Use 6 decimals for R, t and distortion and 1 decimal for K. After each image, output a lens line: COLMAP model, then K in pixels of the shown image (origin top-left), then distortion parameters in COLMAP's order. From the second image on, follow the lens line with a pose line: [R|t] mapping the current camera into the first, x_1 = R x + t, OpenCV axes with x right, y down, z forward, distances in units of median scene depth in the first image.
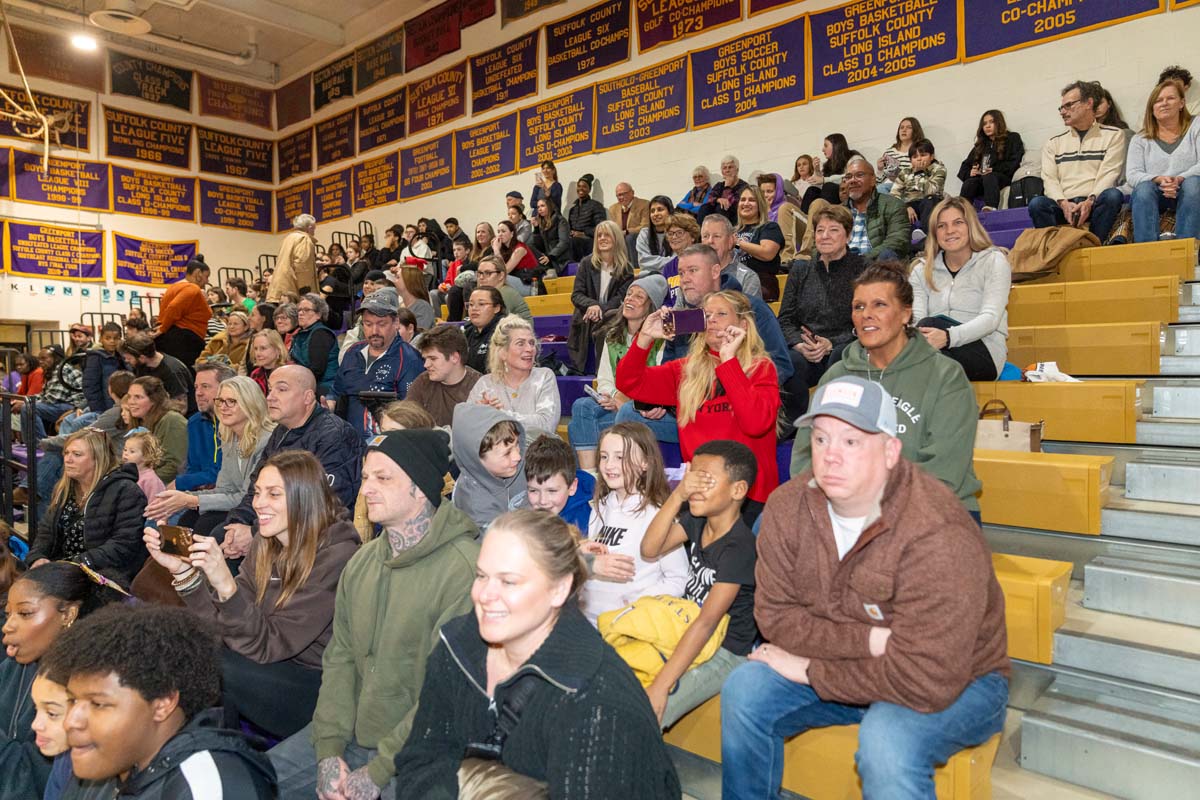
lens RADIAL K [[813.8, 0, 590.3], [0, 813.8, 403.7], [0, 0, 1]] dist [-0.024658, 0.016487]
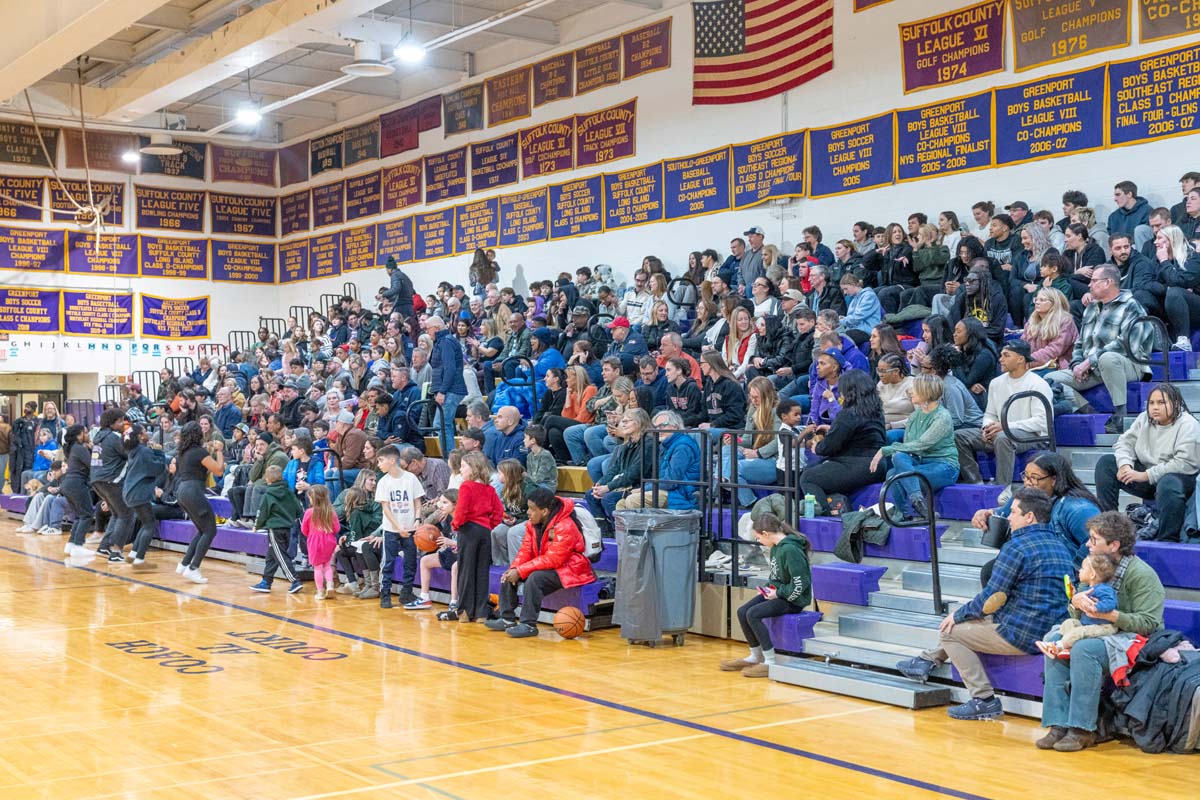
lens RADIAL K [[1535.6, 0, 554.5], [0, 1535.6, 401.7], [0, 0, 1]] dist [0.023589, 0.048991]
pose [[0.978192, -0.005540, -0.207631, 0.430117], [-0.004676, 0.998804, -0.048680, 0.043079], [0.207652, 0.048589, 0.976995, -0.991034]]
